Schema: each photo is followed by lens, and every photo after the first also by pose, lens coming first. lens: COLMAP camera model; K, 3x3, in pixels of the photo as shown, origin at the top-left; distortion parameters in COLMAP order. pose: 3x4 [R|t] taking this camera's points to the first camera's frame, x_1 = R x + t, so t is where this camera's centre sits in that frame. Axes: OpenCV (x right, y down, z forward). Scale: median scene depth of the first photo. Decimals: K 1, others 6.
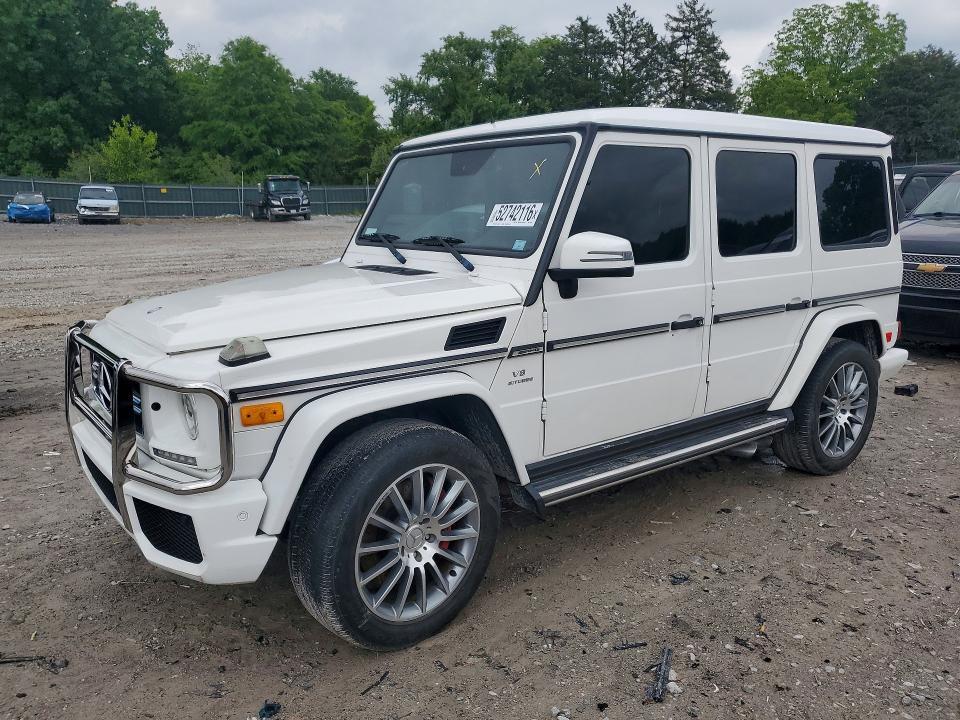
lens RADIAL K [[737.9, 0, 475.9], [0, 737.9, 360.0], [0, 0, 1]] dist [0.042836, -0.001784]
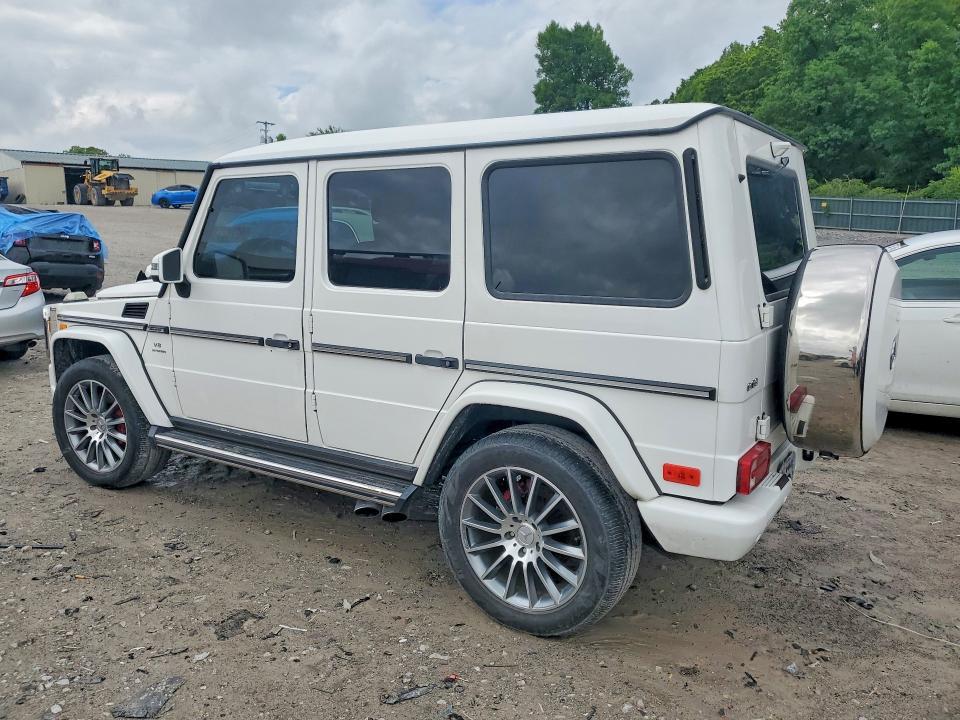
lens RADIAL K [[676.9, 0, 479.8], [0, 676.9, 325.6], [0, 0, 1]] dist [-0.063774, 0.003513]
pose [[0.417945, 0.148601, -0.896236, 1.234311], [-0.188565, 0.979236, 0.074429, -0.194780], [0.888687, 0.137892, 0.437288, 0.836862]]
